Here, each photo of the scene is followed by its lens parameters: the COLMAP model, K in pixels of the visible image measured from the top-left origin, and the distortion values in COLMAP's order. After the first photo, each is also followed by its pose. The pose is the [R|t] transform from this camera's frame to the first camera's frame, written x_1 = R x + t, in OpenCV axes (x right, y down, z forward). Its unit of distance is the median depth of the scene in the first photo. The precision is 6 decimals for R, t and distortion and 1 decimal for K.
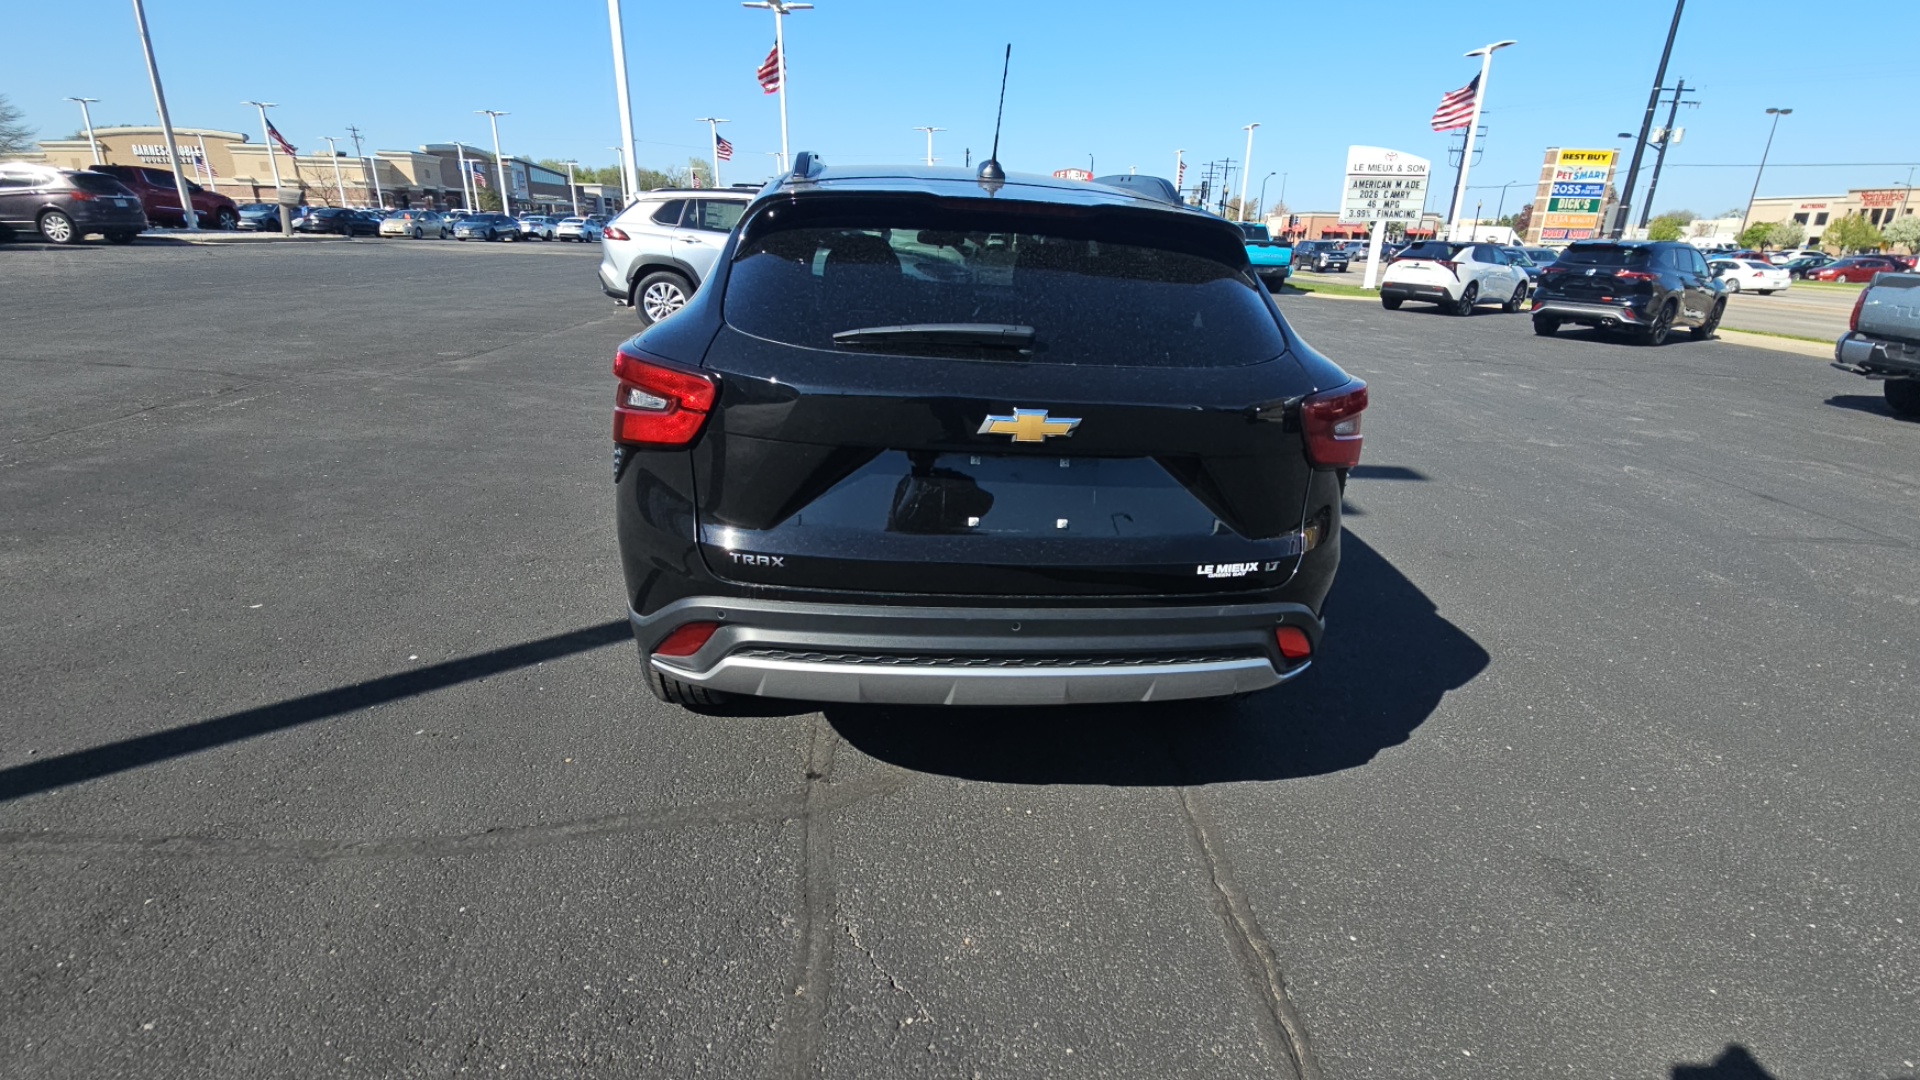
lens RADIAL K [[862.6, 0, 973.8], [0, 862.6, 553.6], [0, 0, 1]] dist [0.006826, -0.006150]
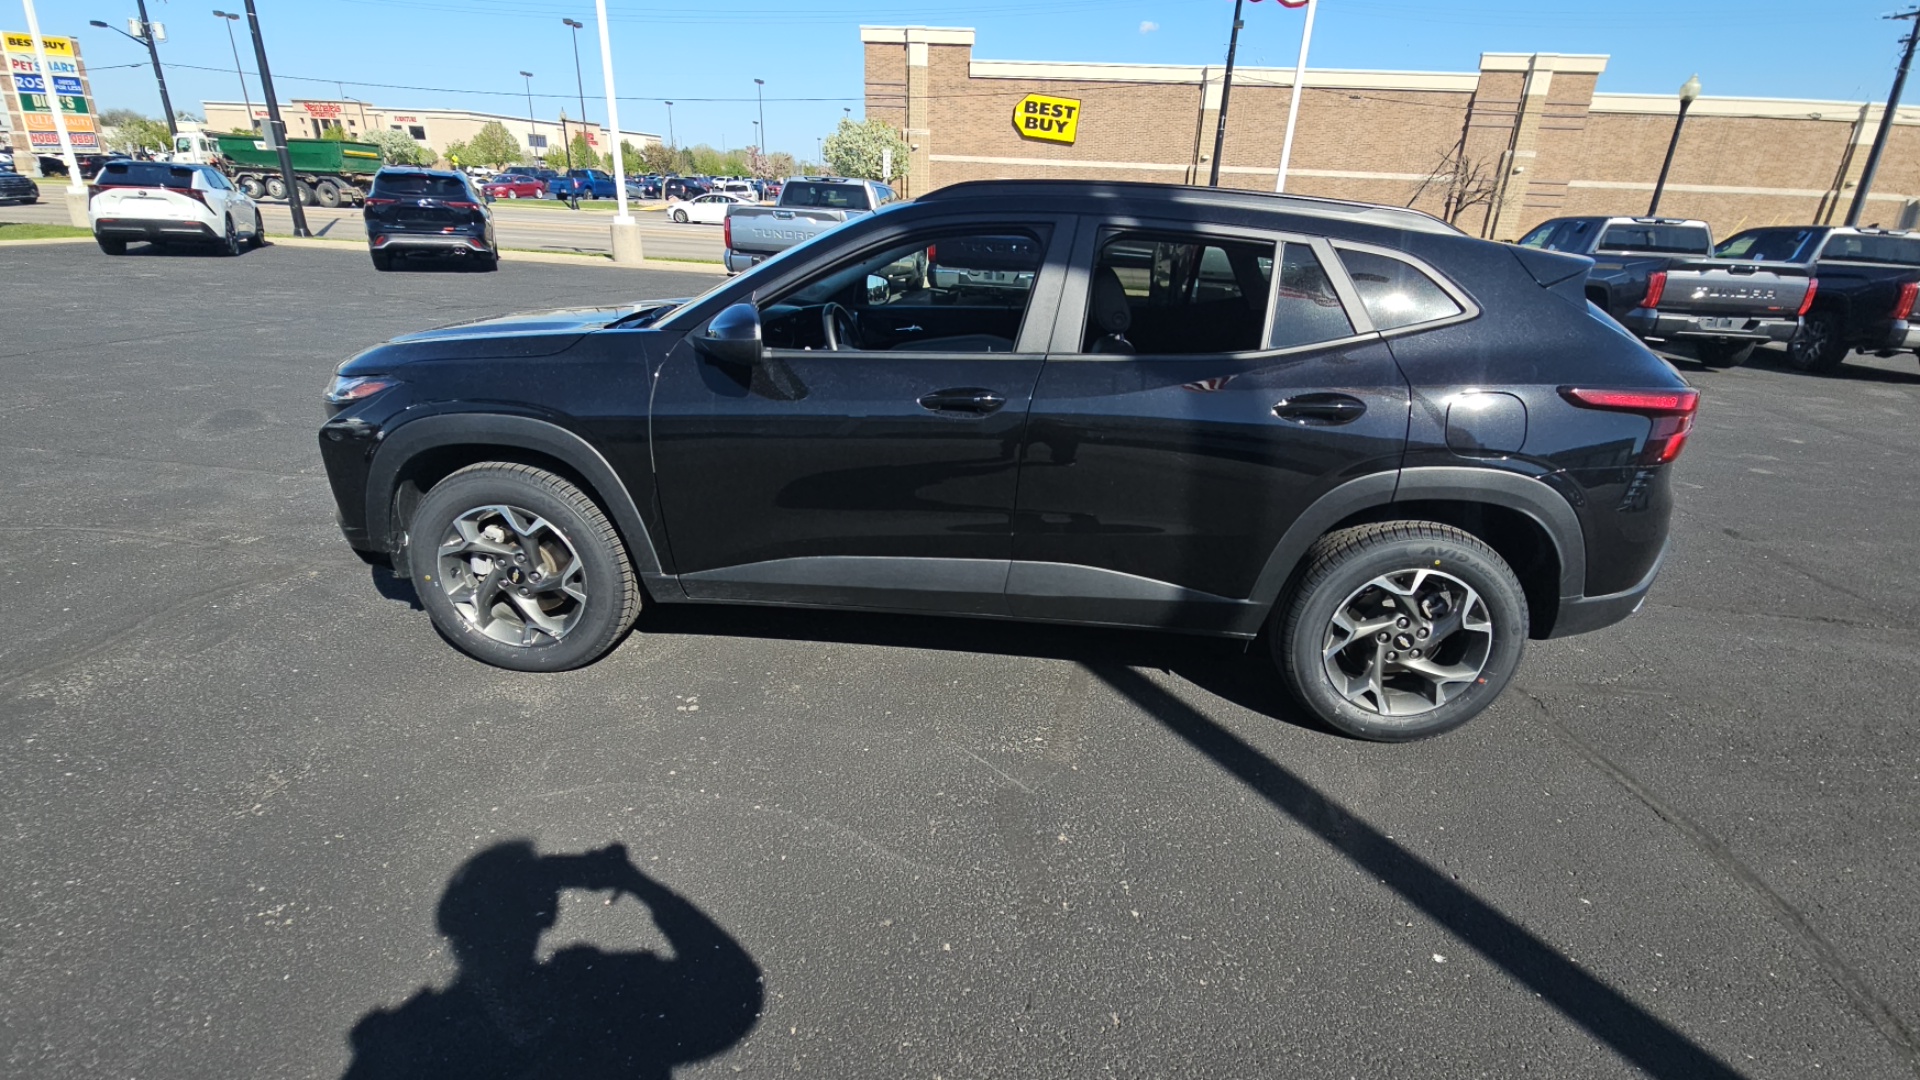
lens RADIAL K [[862.6, 0, 981.4], [0, 862.6, 549.5], [0, 0, 1]] dist [0.006826, -0.006150]
pose [[0.167008, -0.394032, 0.903796, -0.187711], [0.308990, 0.891409, 0.331534, -0.078959], [-0.936287, 0.223895, 0.270625, 0.169265]]
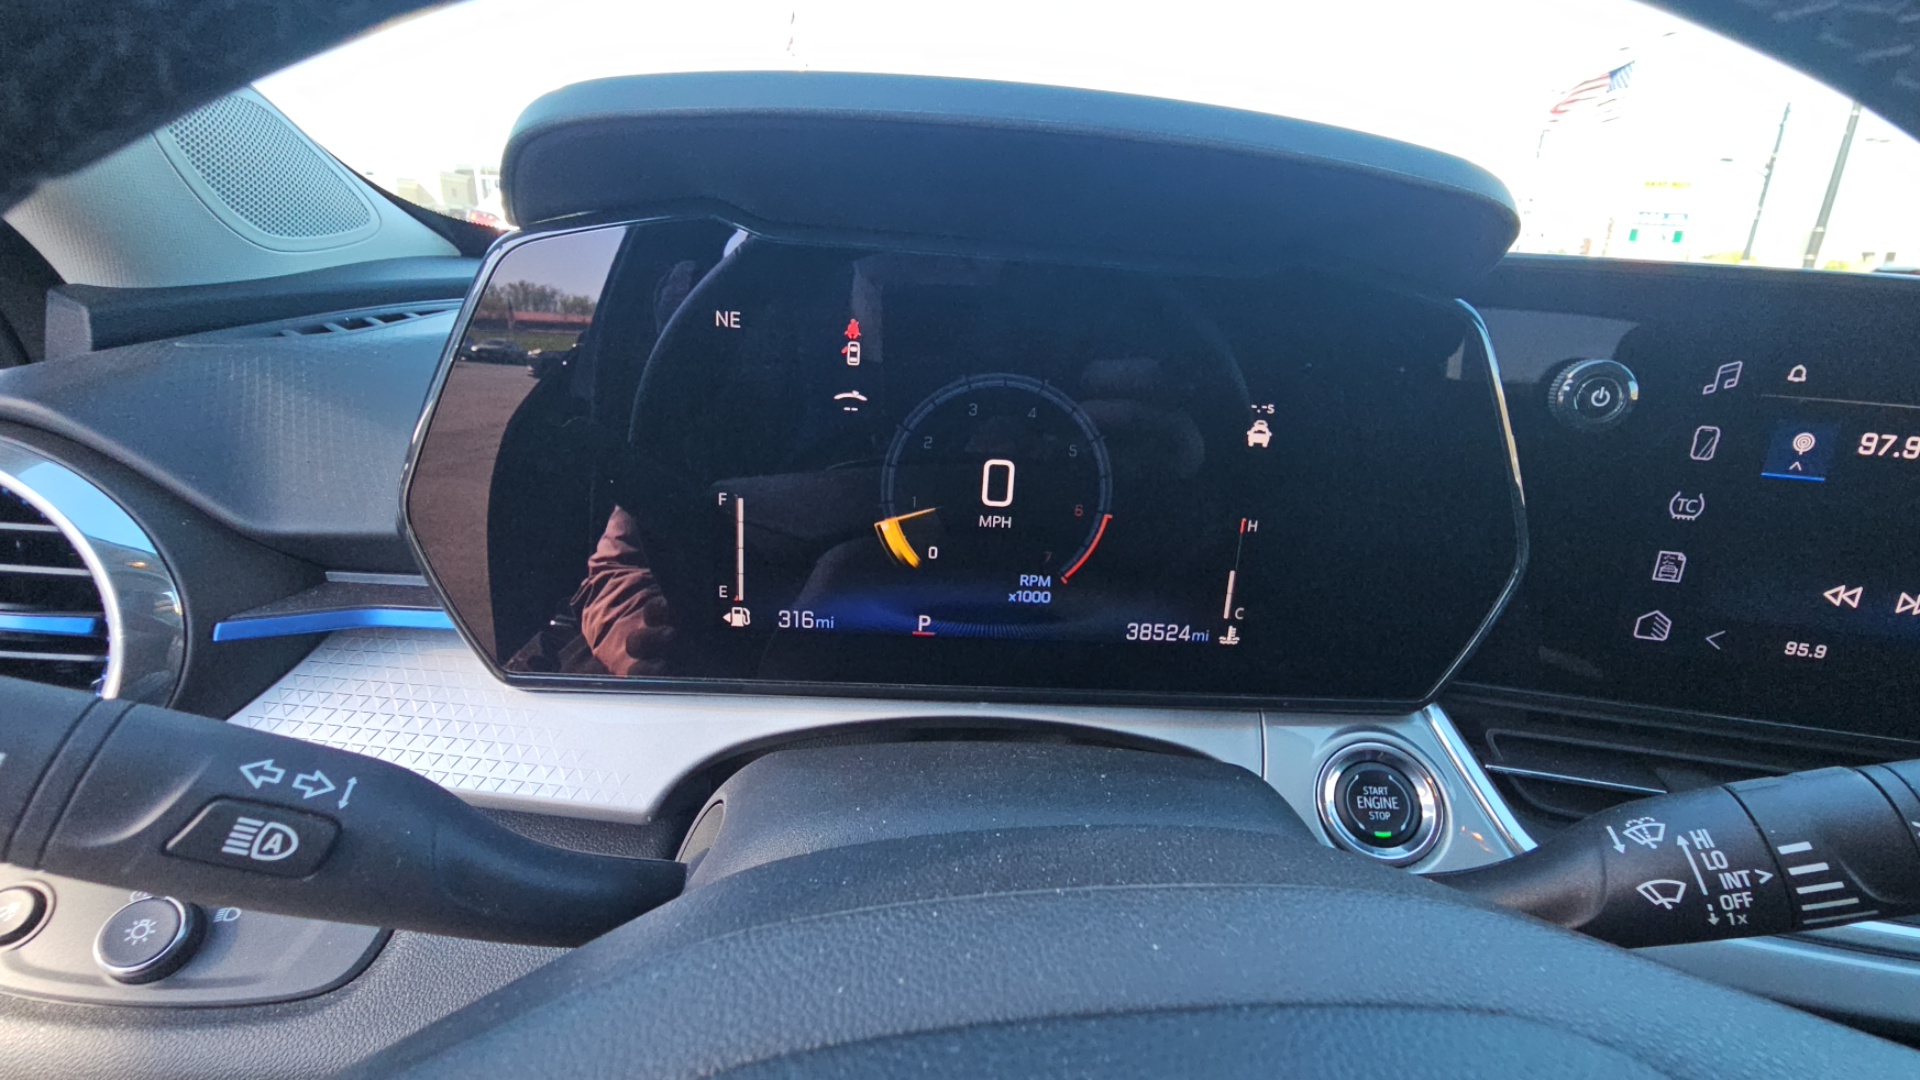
lens RADIAL K [[862.6, 0, 978.3], [0, 862.6, 545.5], [0, 0, 1]] dist [0.006826, -0.006150]
pose [[0.999660, 0.017784, -0.019083, -0.029358], [-0.018504, 0.999098, -0.038230, -0.069609], [0.018385, 0.038570, 0.999087, 0.225131]]
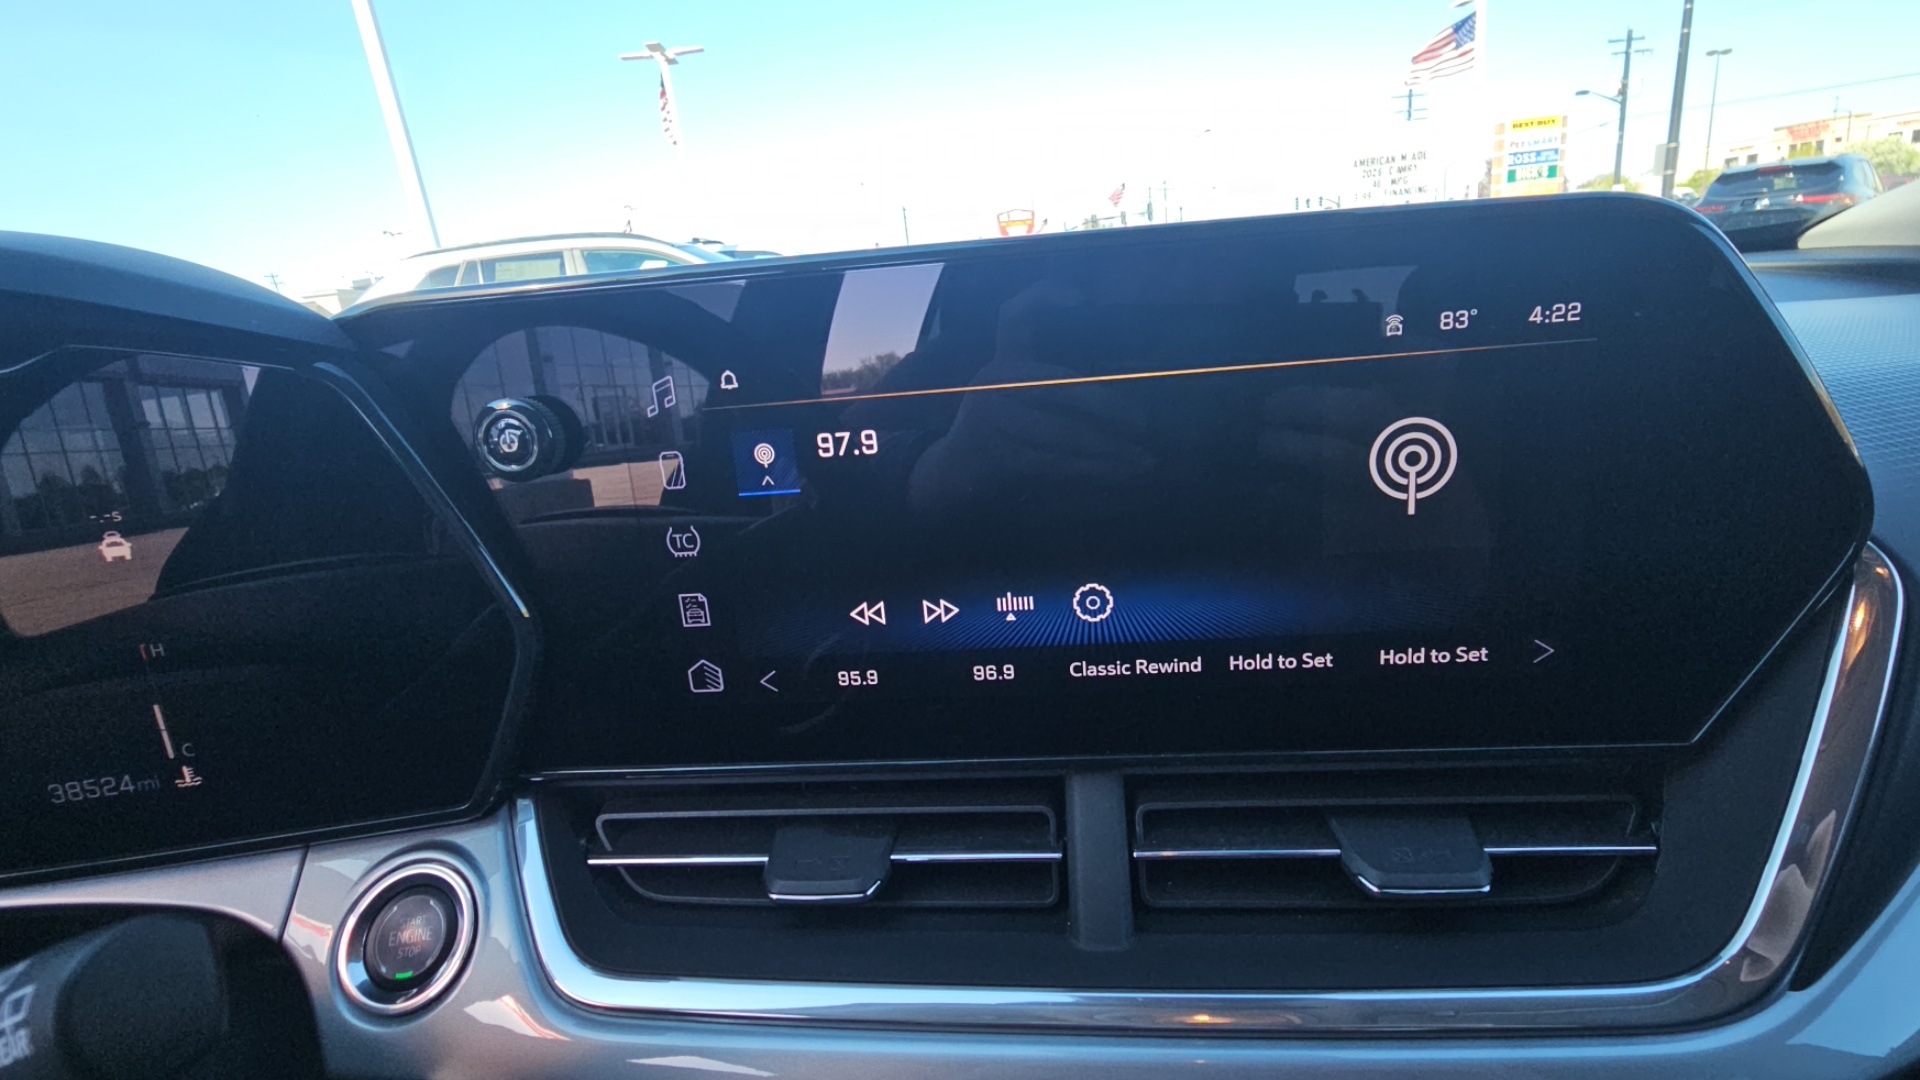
lens RADIAL K [[862.6, 0, 984.2], [0, 862.6, 549.8], [0, 0, 1]] dist [0.006826, -0.006150]
pose [[0.988661, -0.147139, 0.029994, -0.011355], [0.148676, 0.987193, -0.057845, -0.069512], [-0.021098, 0.061648, 0.997875, 0.227293]]
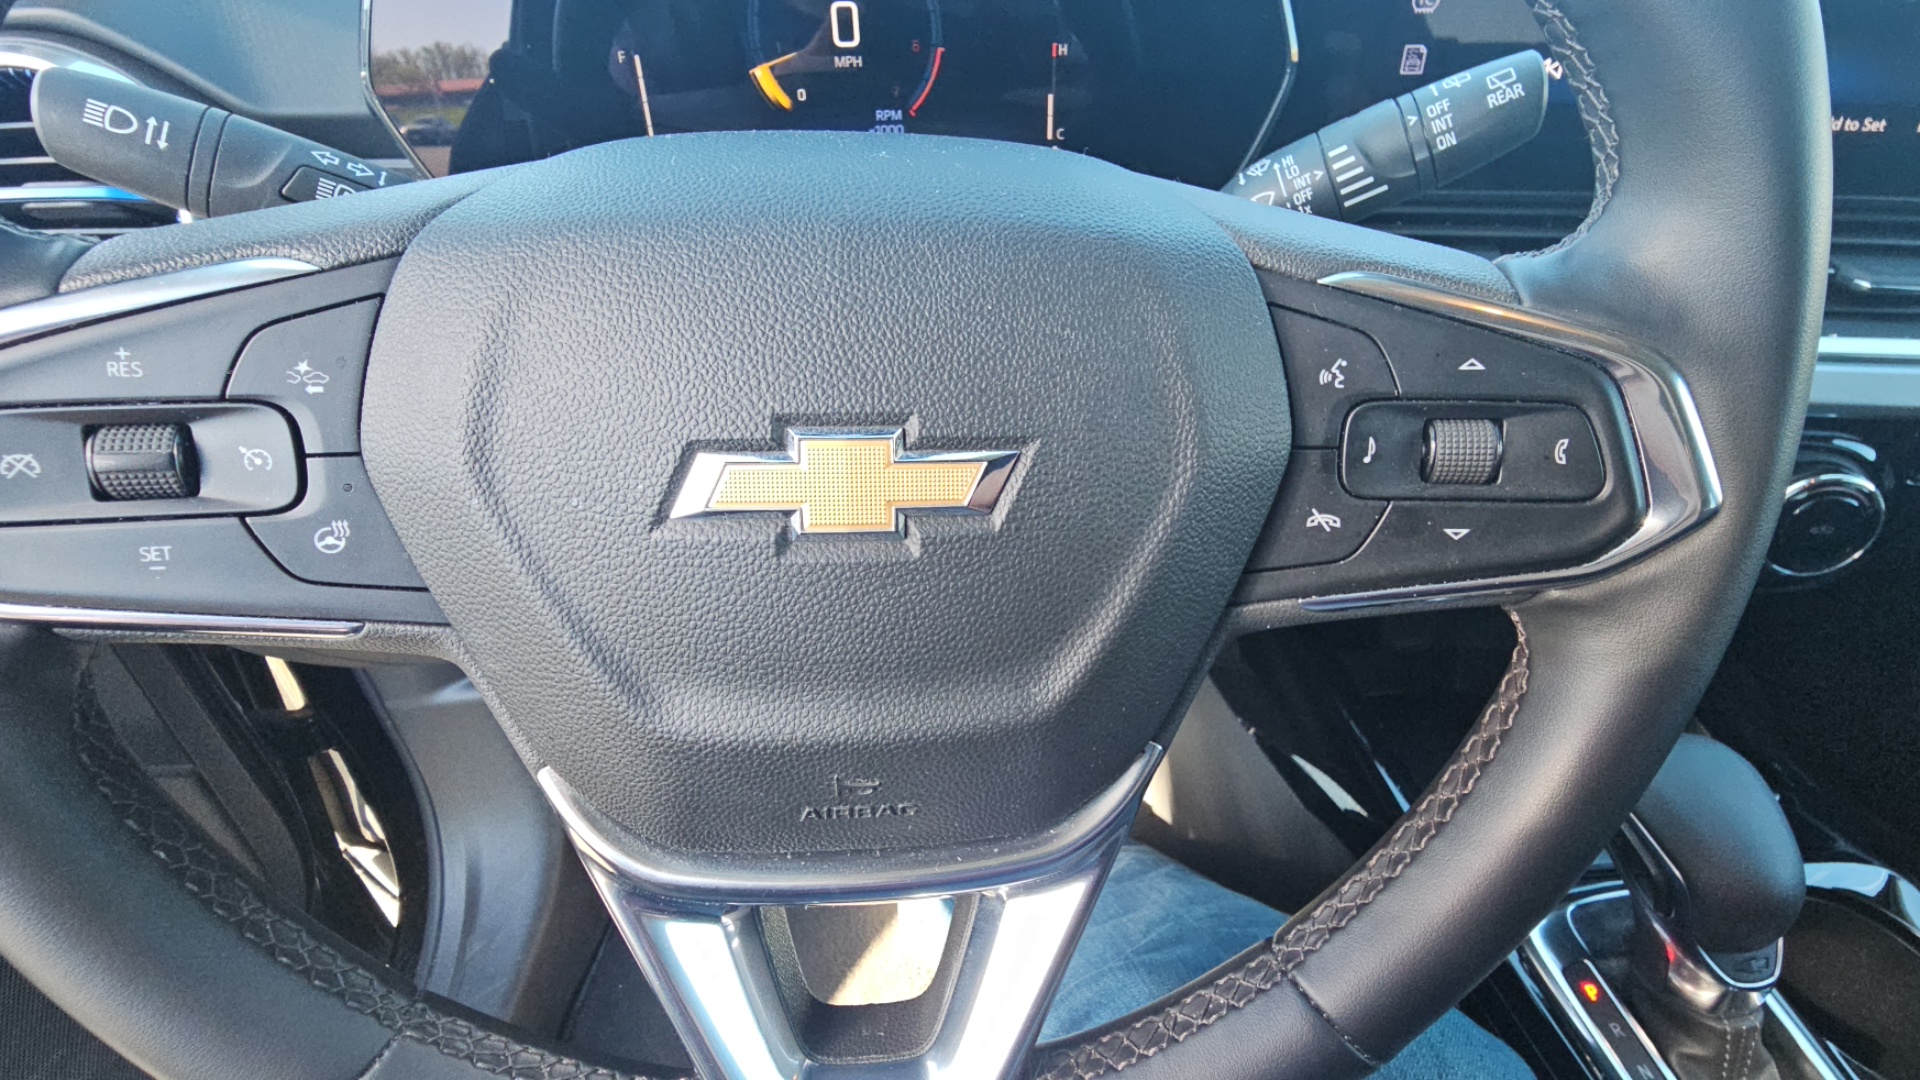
lens RADIAL K [[862.6, 0, 979.5], [0, 862.6, 543.8], [0, 0, 1]] dist [0.006826, -0.006150]
pose [[0.997481, -0.064398, -0.029754, -0.026507], [0.069522, 0.970840, 0.229427, -0.064333], [0.014112, -0.230918, 0.972871, 0.219530]]
